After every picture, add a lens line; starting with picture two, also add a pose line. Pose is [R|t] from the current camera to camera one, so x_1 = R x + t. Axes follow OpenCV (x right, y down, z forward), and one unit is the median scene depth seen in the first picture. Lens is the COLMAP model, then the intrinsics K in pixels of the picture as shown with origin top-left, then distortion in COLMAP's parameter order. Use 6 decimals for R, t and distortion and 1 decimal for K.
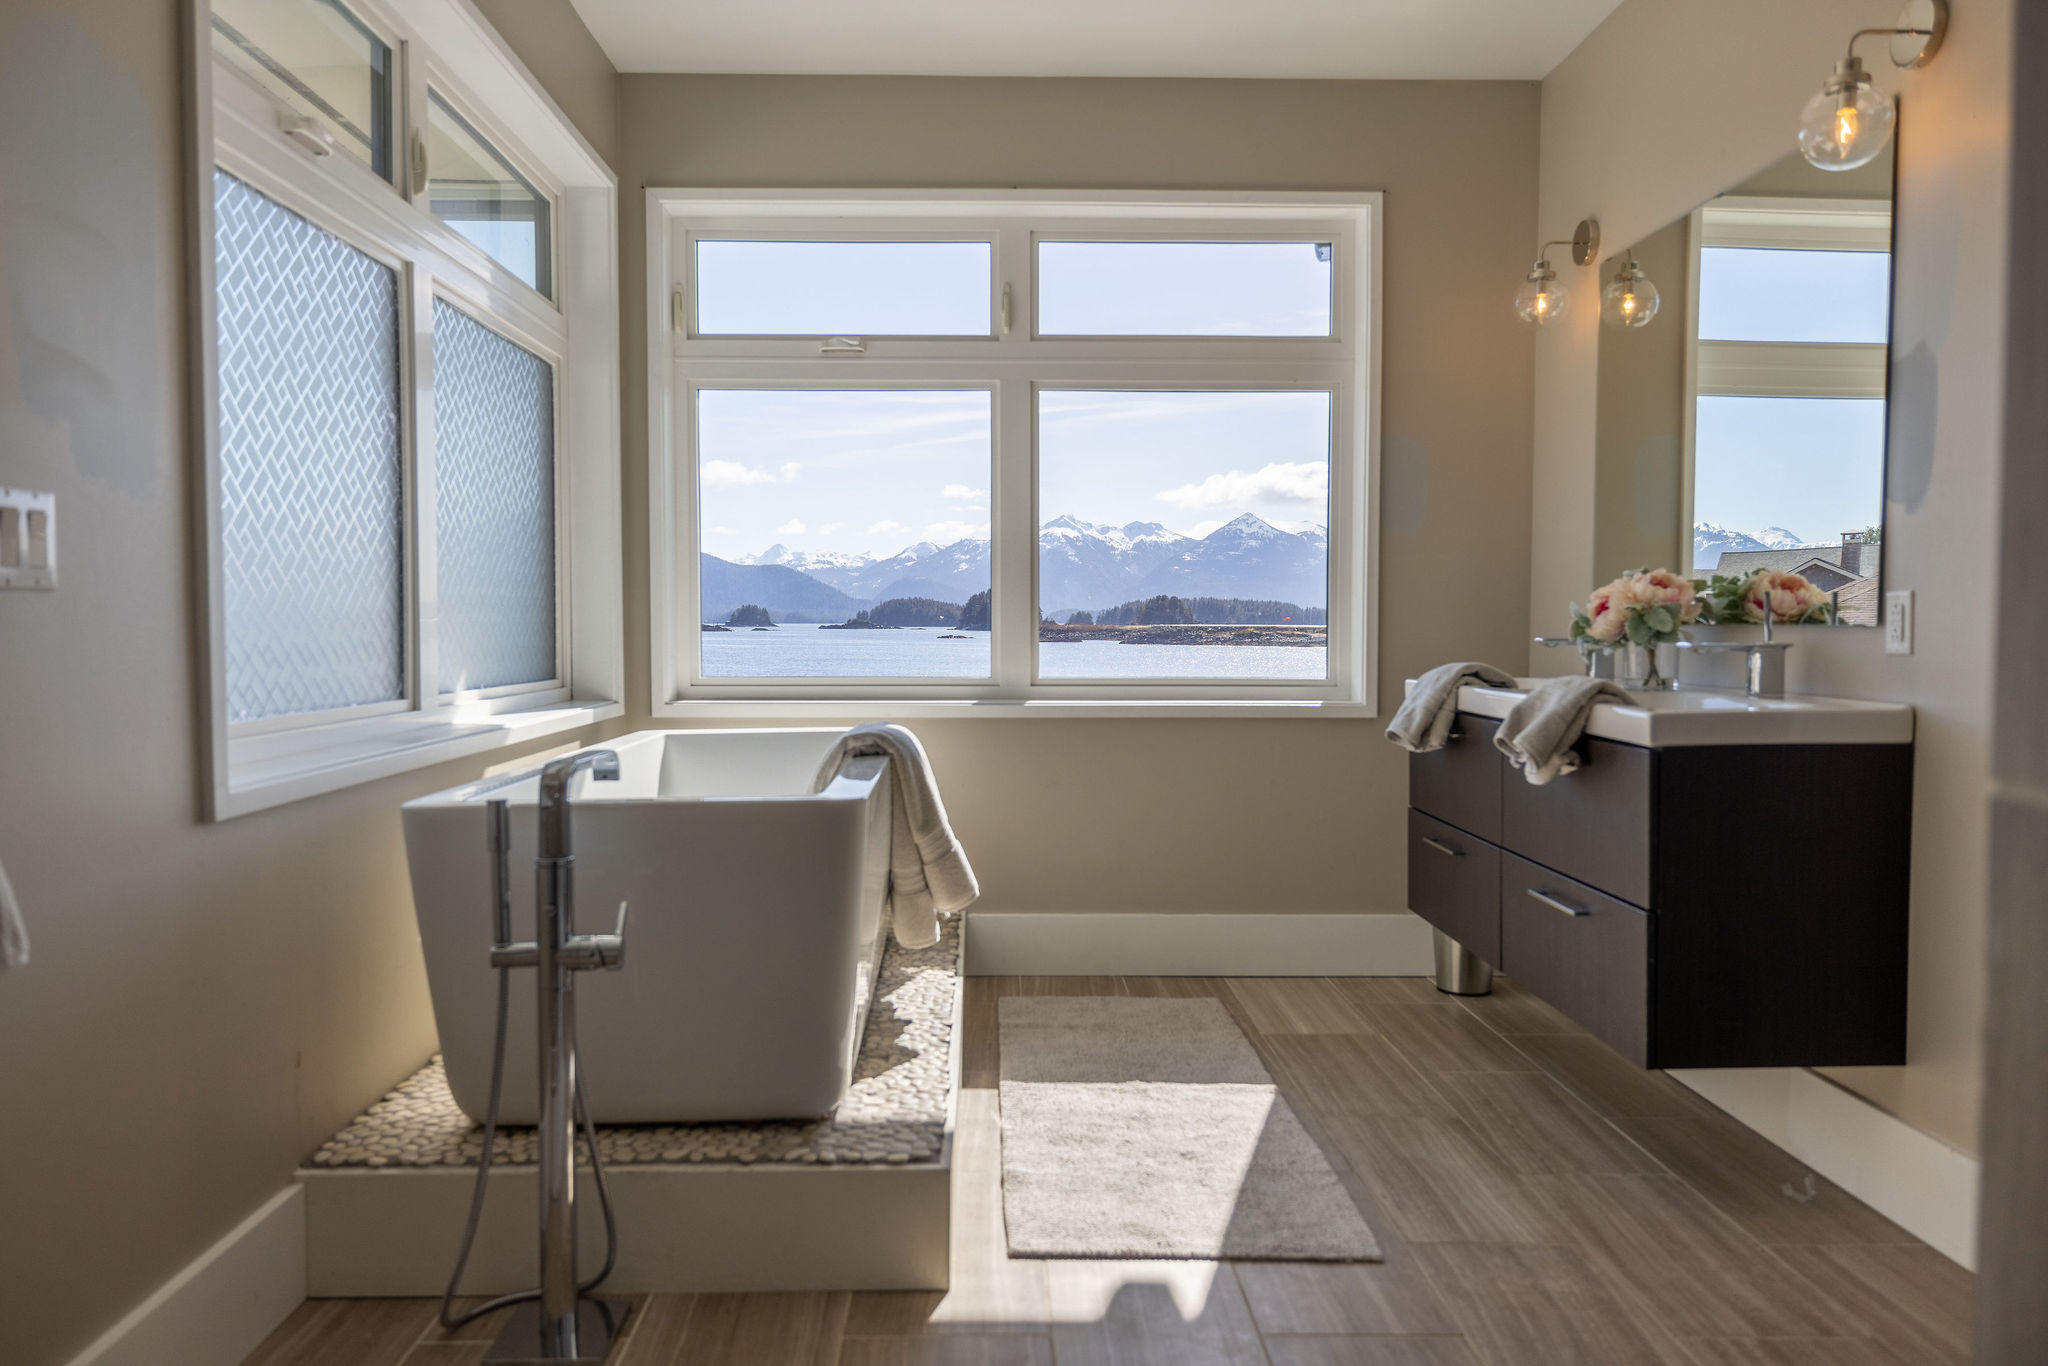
lens RADIAL K [[1404.4, 0, 1024.2], [0, 1404.4, 684.7], [0, 0, 1]] dist [-0.028220, 0.002399]
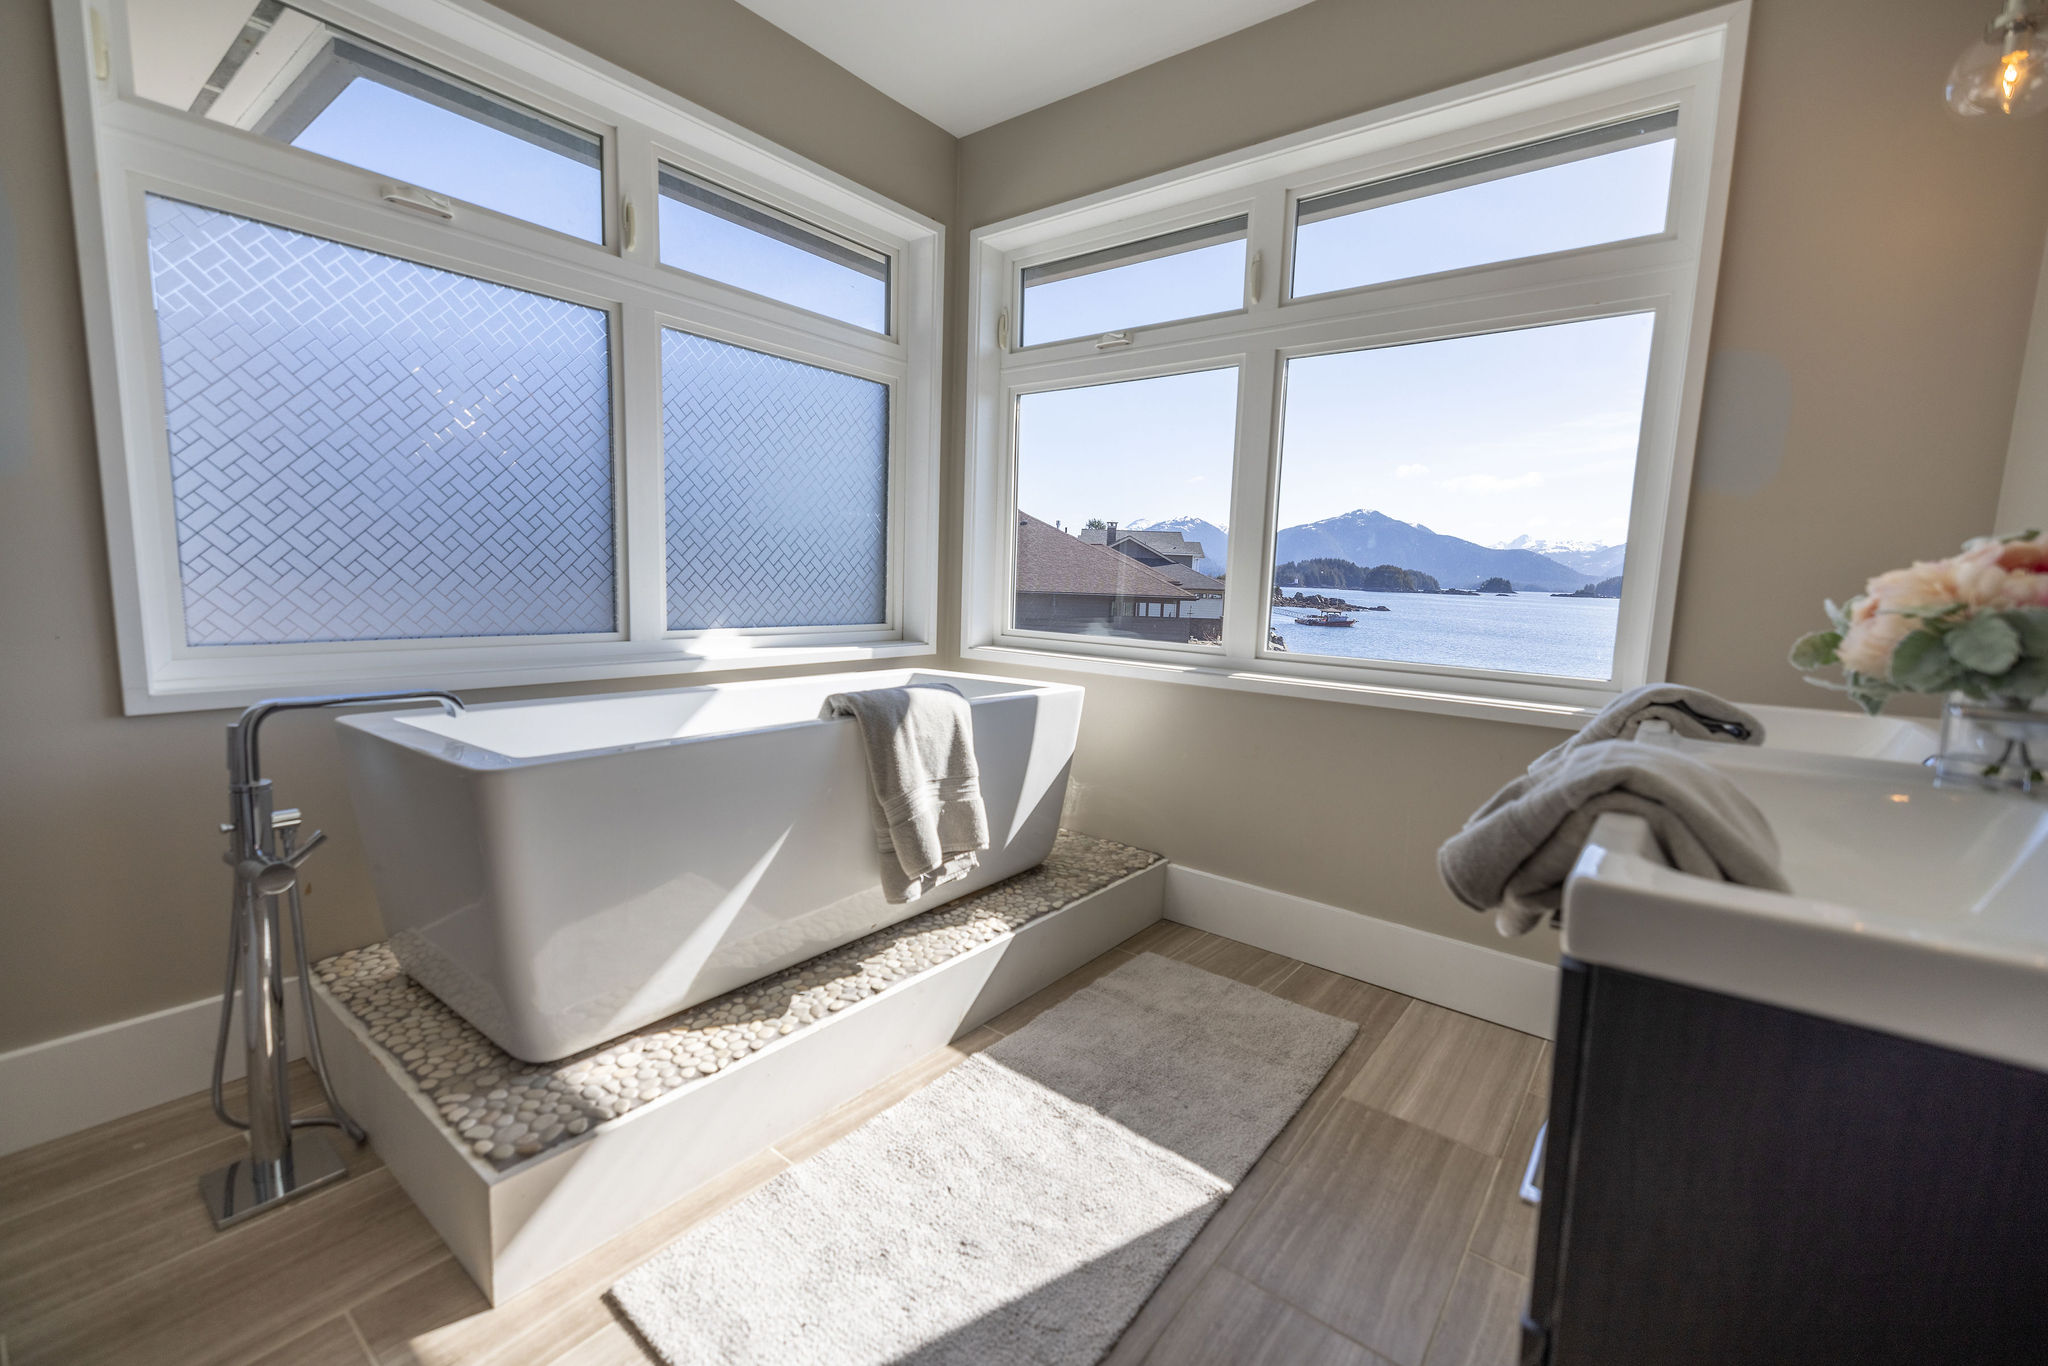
lens RADIAL K [[868.4, 0, 1007.8], [0, 868.4, 683.1], [0, 0, 1]] dist [0.005163, -0.003690]
pose [[0.763738, 0.104173, -0.637065, 0.321270], [-0.060283, 0.994090, 0.090283, -0.032808], [0.642705, -0.030549, 0.765504, 0.472944]]
